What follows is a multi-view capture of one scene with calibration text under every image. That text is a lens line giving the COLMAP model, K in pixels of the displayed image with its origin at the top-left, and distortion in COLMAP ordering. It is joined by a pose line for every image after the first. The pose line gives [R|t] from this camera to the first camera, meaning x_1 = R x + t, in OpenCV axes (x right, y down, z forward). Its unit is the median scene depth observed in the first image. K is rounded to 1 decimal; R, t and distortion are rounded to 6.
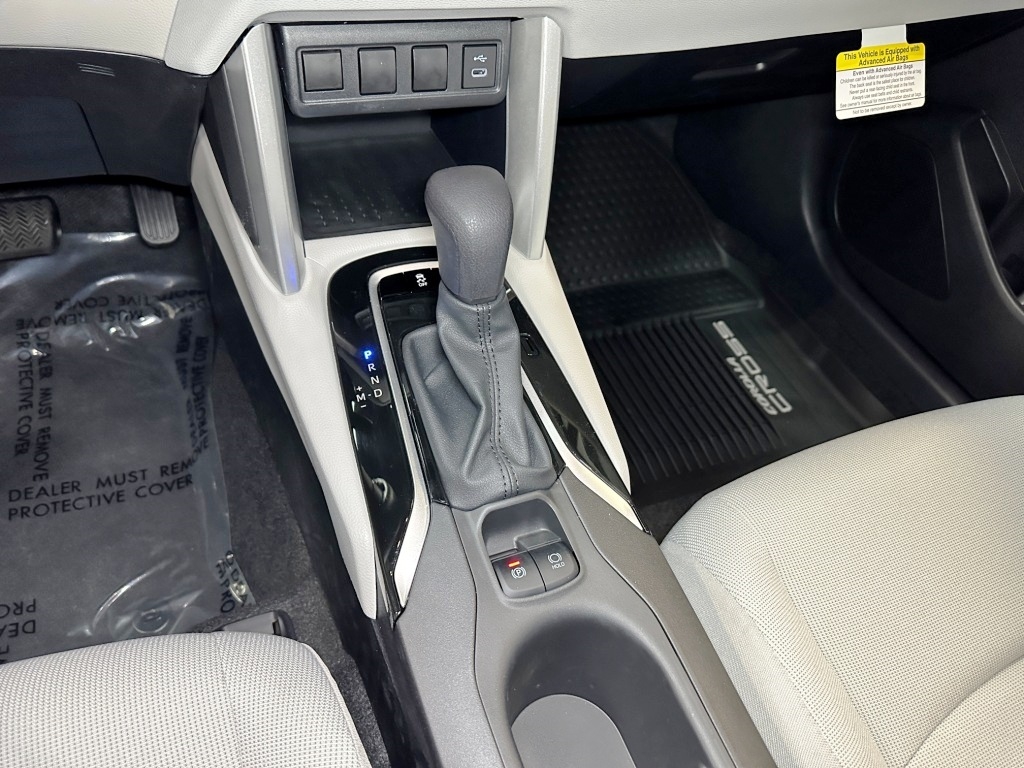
lens RADIAL K [[727.2, 0, 509.0], [0, 727.2, 387.6], [0, 0, 1]] dist [0.010634, -0.026923]
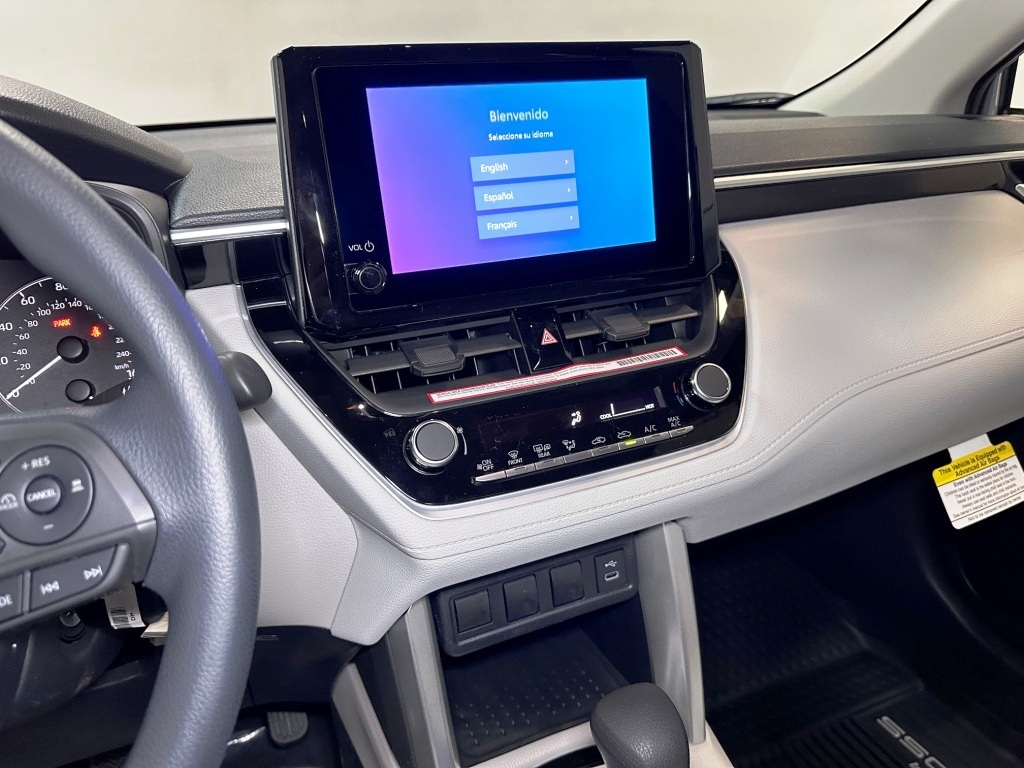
lens RADIAL K [[727.2, 0, 512.3], [0, 727.2, 379.1], [0, 0, 1]] dist [0.010634, -0.026923]
pose [[0.981751, -0.183185, -0.051068, -0.060547], [0.139085, 0.874790, -0.464110, -0.169452], [0.129692, 0.448538, 0.884304, -0.059939]]
